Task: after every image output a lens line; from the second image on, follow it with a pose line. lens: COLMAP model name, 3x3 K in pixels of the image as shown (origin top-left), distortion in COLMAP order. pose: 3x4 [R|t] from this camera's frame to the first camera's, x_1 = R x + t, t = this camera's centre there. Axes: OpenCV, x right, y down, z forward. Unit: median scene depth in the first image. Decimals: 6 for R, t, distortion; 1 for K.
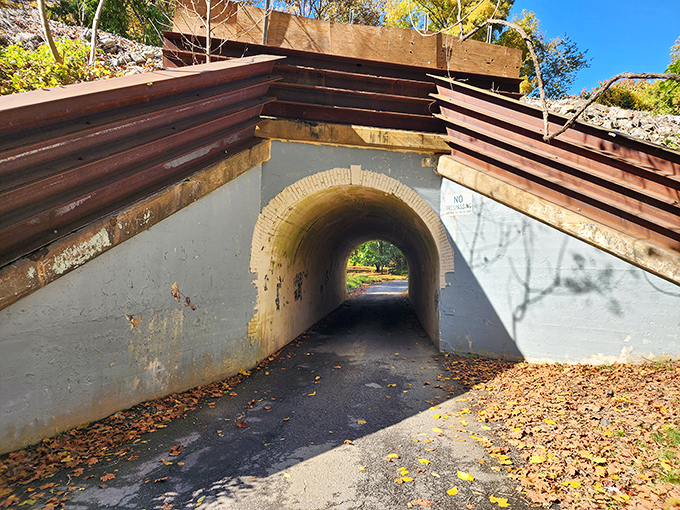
lens RADIAL K [[415.7, 0, 339.3], [0, 415.7, 265.7], [0, 0, 1]] dist [0.000929, -0.001796]
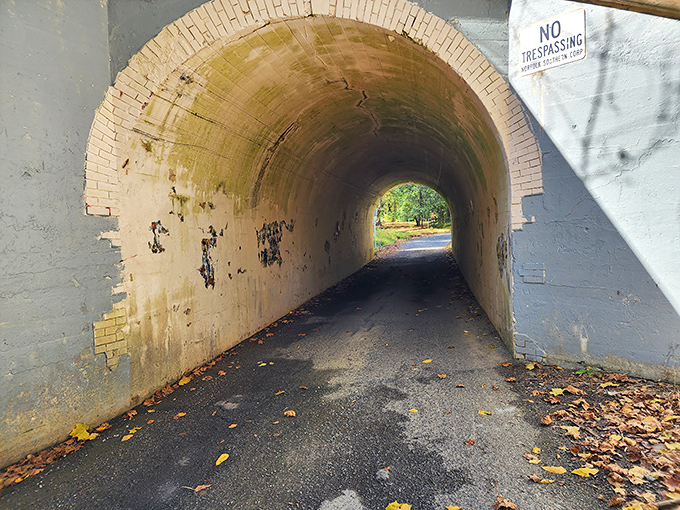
lens RADIAL K [[415.7, 0, 339.3], [0, 415.7, 265.7], [0, 0, 1]] dist [0.000929, -0.001796]
pose [[0.993265, -0.048340, -0.105302, 0.090351], [0.058173, 0.994021, 0.092401, 0.039649], [0.100206, -0.097904, 0.990138, 0.492972]]
